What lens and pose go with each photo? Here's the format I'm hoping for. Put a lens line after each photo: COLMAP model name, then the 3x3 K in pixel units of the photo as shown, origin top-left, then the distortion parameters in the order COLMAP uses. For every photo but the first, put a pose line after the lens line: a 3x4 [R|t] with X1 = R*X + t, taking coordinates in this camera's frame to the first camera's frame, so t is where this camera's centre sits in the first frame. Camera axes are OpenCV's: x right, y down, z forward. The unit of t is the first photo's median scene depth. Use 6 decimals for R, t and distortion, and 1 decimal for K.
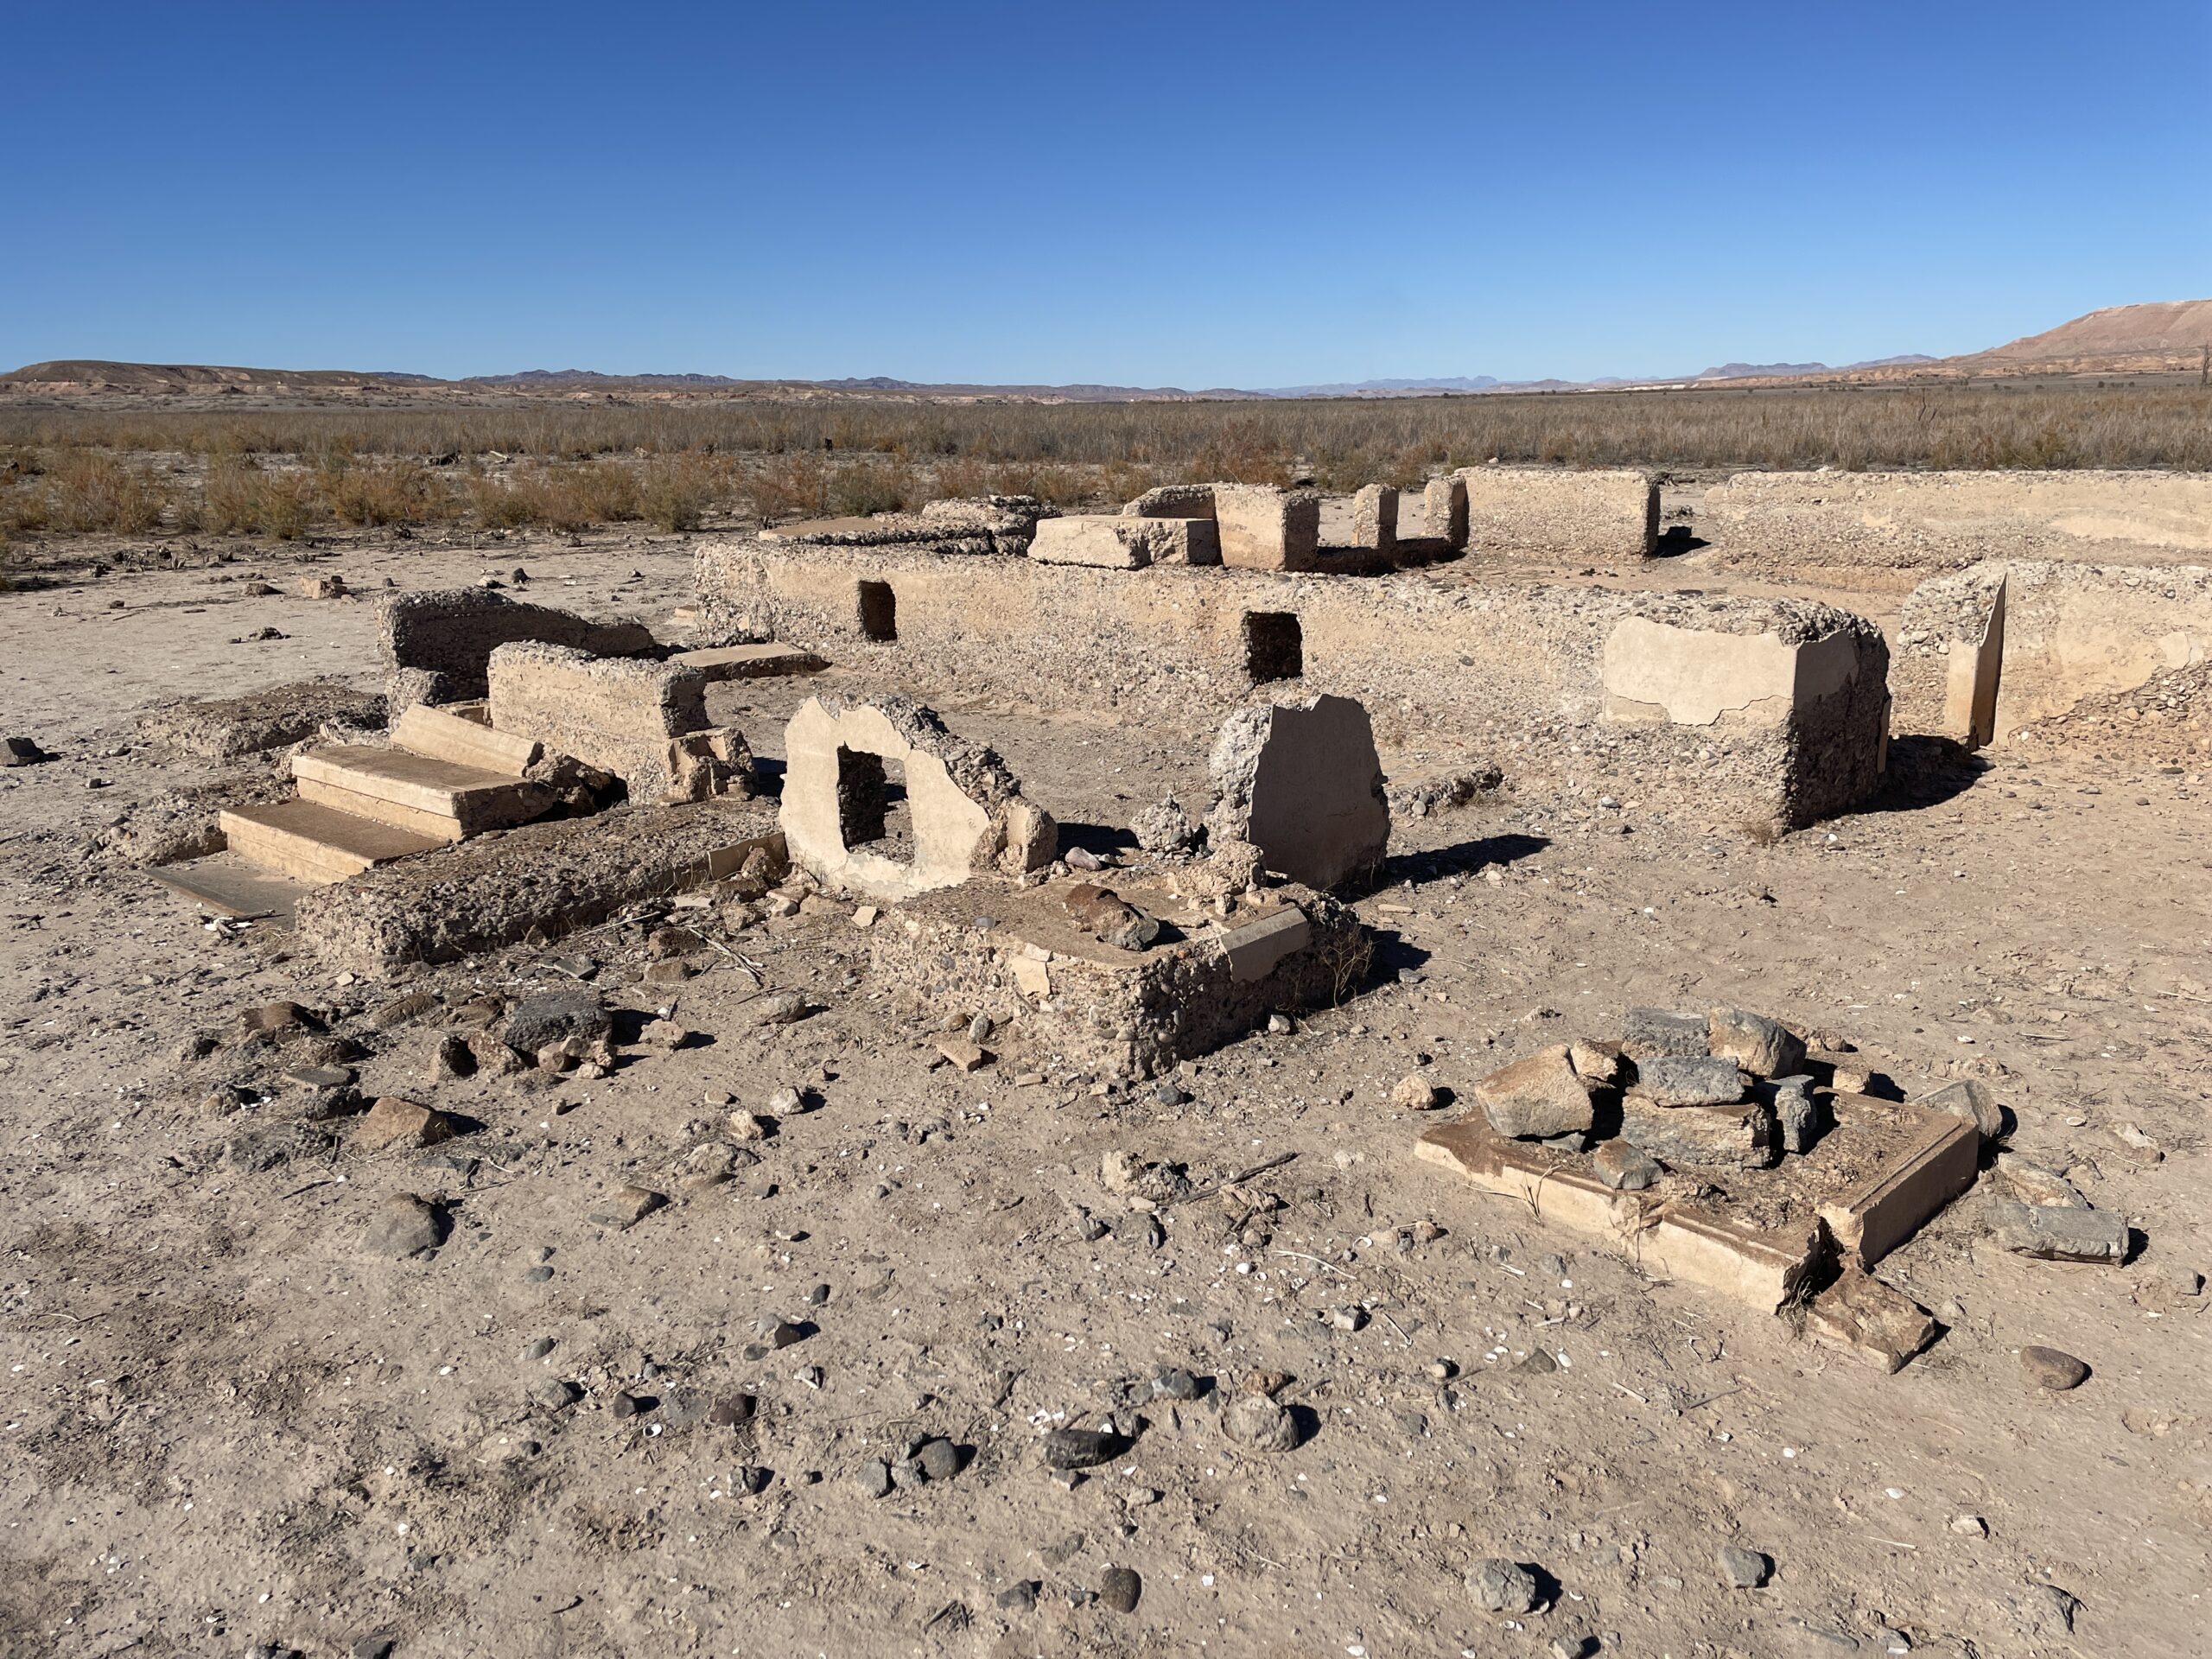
lens RADIAL K [[1668.7, 0, 1116.7], [0, 1668.7, 820.2], [0, 0, 1]] dist [0.085651, -0.107968]
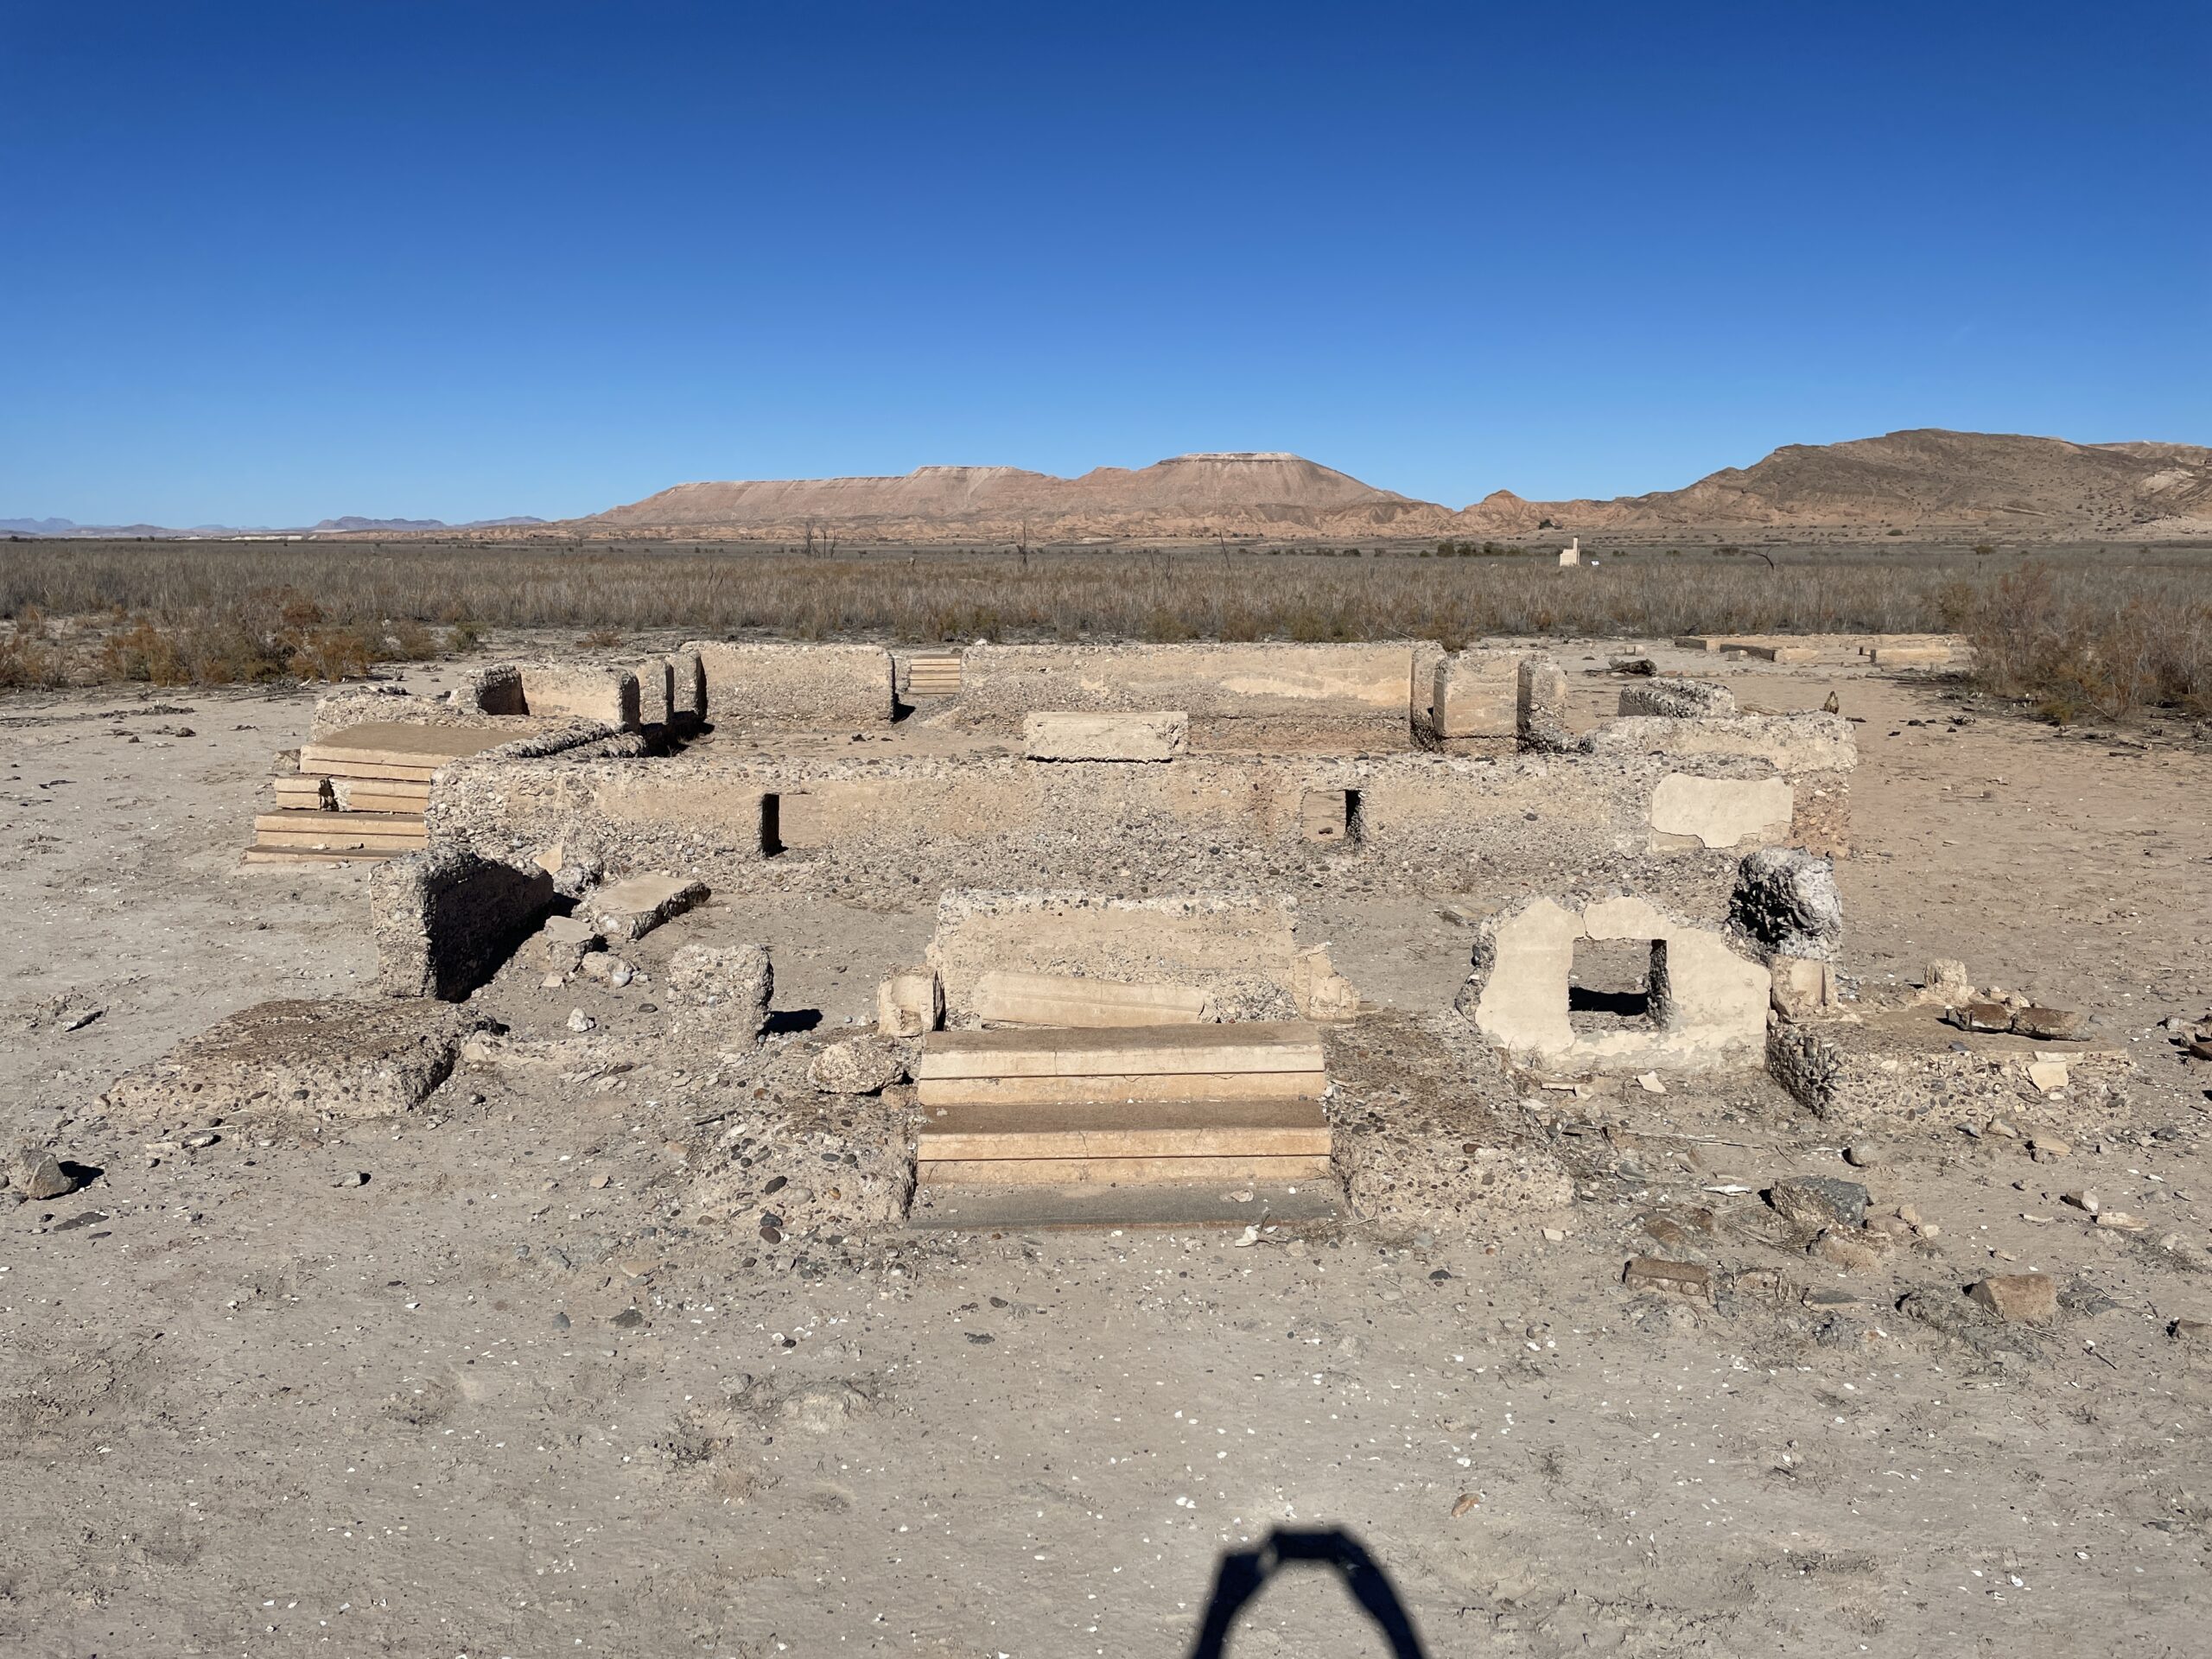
lens RADIAL K [[1668.7, 0, 1116.7], [0, 1668.7, 820.2], [0, 0, 1]] dist [0.085651, -0.107968]
pose [[0.723061, -0.088754, 0.685058, -0.873045], [0.148542, 0.988489, -0.028716, -0.102827], [-0.674624, 0.122524, 0.727922, 0.297152]]
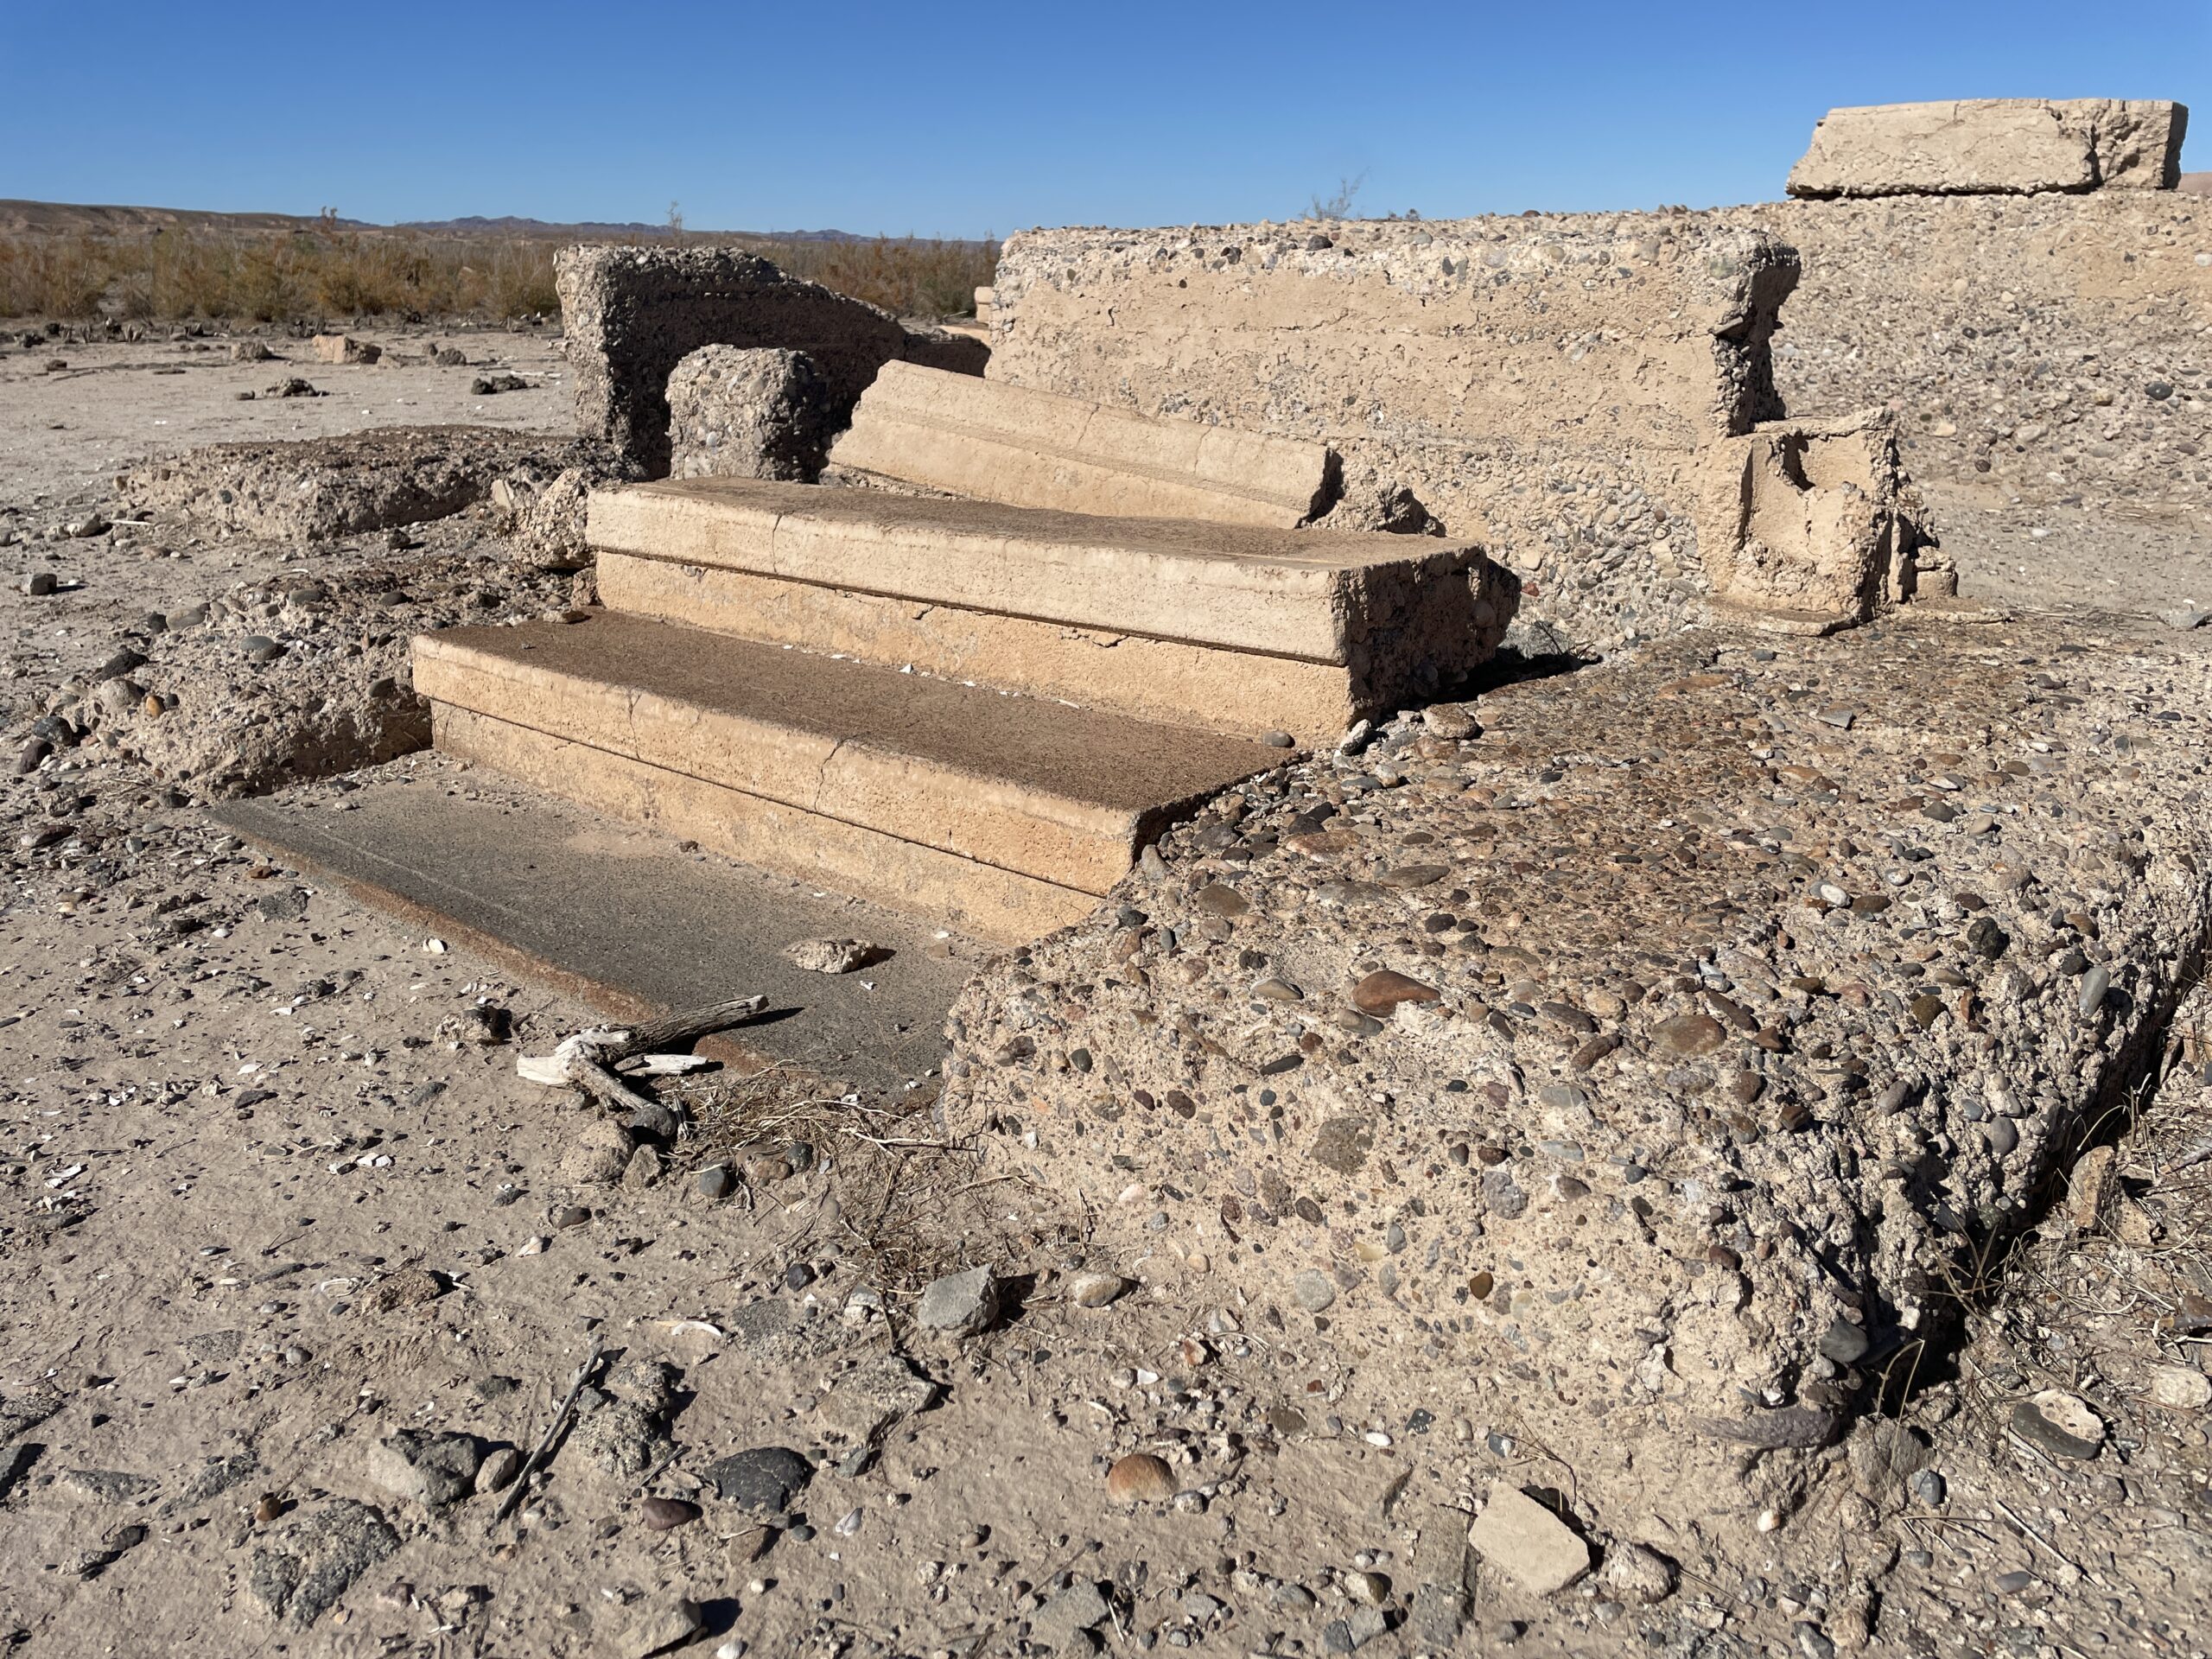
lens RADIAL K [[1668.7, 0, 1116.7], [0, 1668.7, 820.2], [0, 0, 1]] dist [0.085651, -0.107968]
pose [[0.999621, 0.008215, 0.026258, -0.344130], [-0.010219, 0.996969, 0.077127, 0.003295], [-0.025545, -0.077366, 0.996675, 0.564561]]
